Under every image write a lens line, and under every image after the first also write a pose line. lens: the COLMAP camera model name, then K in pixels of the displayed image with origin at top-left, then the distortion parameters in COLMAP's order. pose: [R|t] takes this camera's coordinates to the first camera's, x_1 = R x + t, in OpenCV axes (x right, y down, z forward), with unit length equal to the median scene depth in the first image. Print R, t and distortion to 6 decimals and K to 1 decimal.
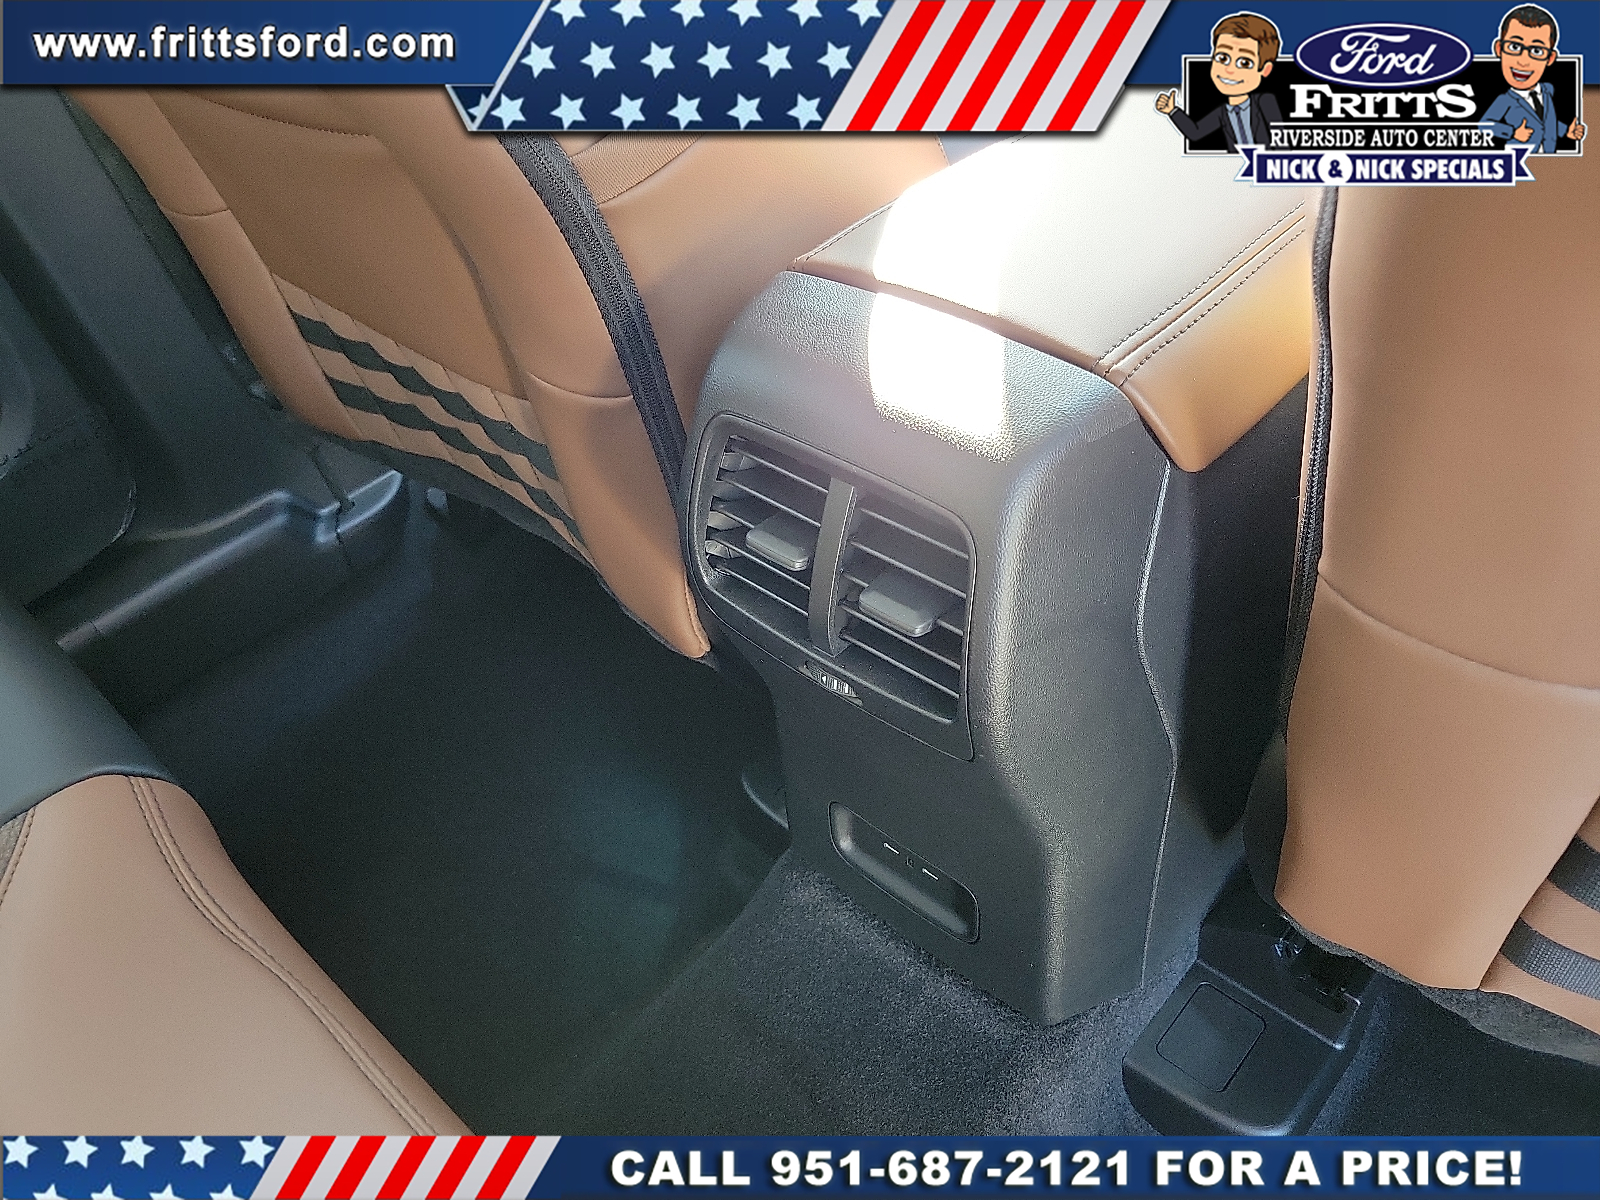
lens RADIAL K [[1204.7, 0, 800.0], [0, 1204.7, 600.0], [0, 0, 1]] dist [-0.004418, 0.000734]
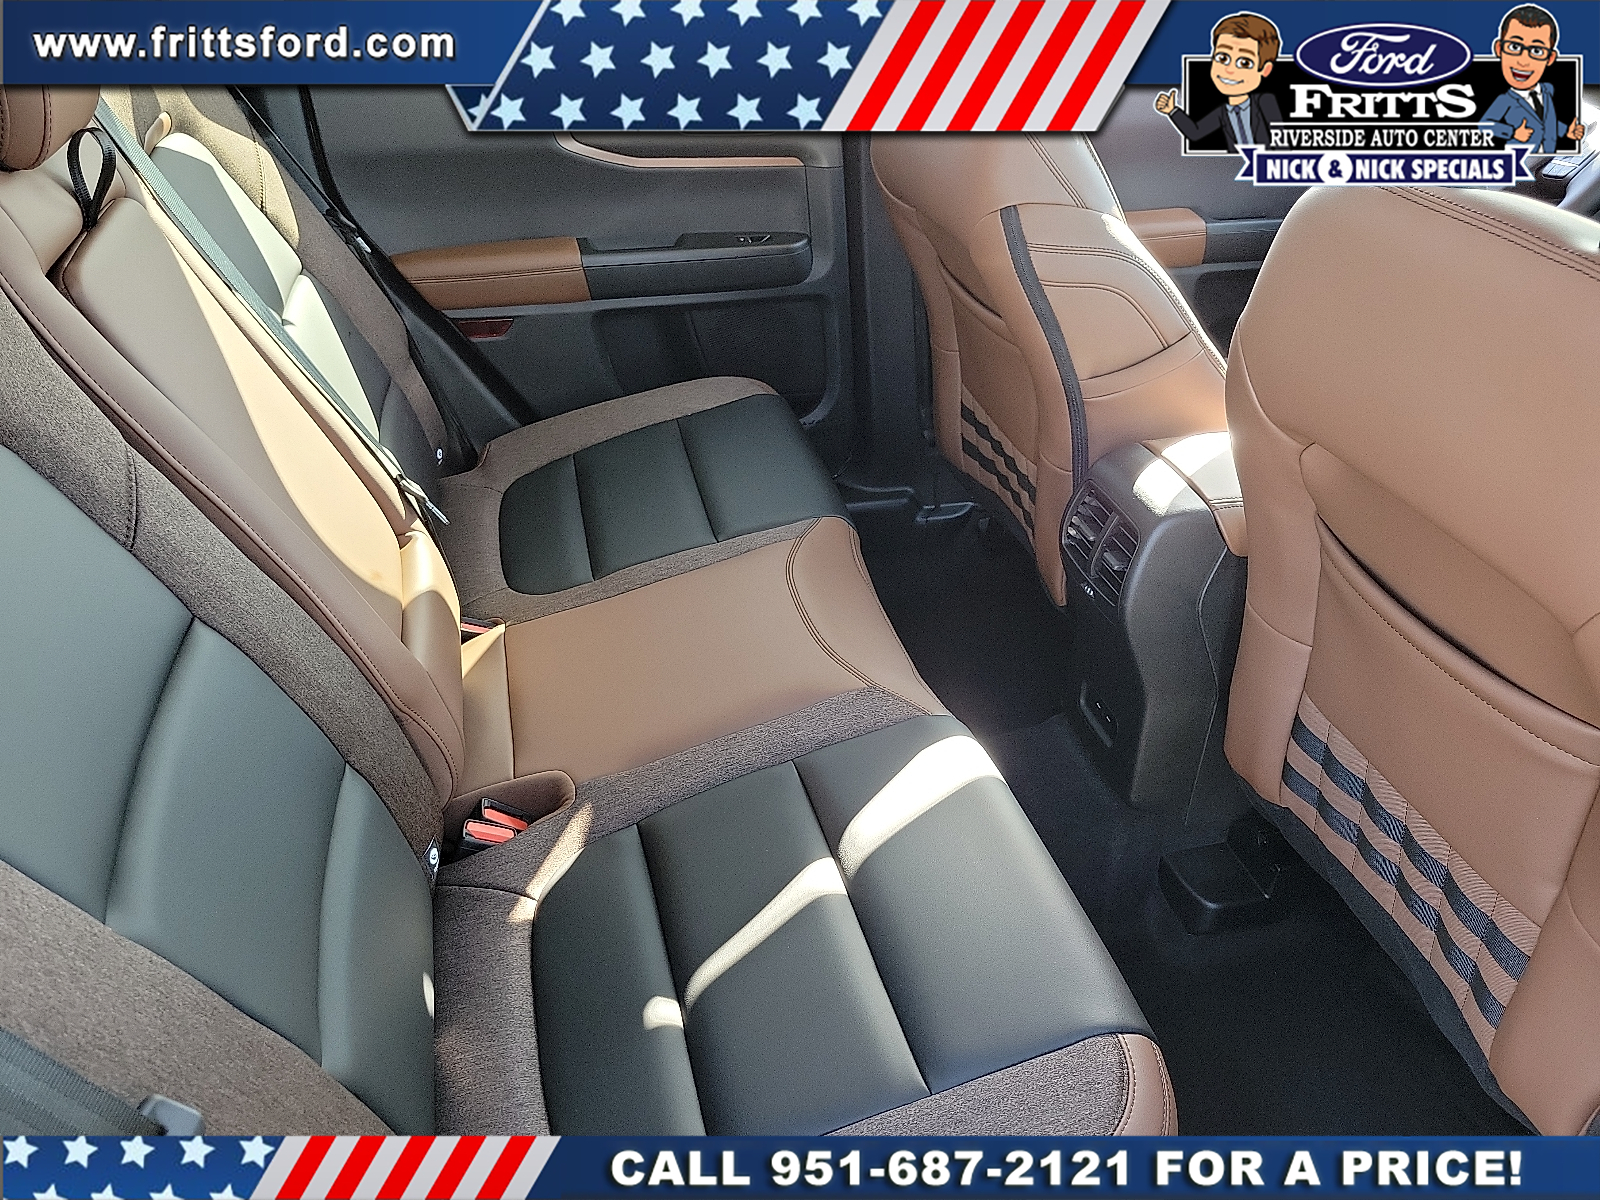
lens RADIAL K [[1204.7, 0, 800.0], [0, 1204.7, 600.0], [0, 0, 1]] dist [-0.004418, 0.000734]
pose [[0.820977, 0.387774, -0.419080, 0.392383], [-0.441280, 0.896696, -0.034754, 0.289856], [0.362311, 0.213464, 0.907284, -1.018678]]
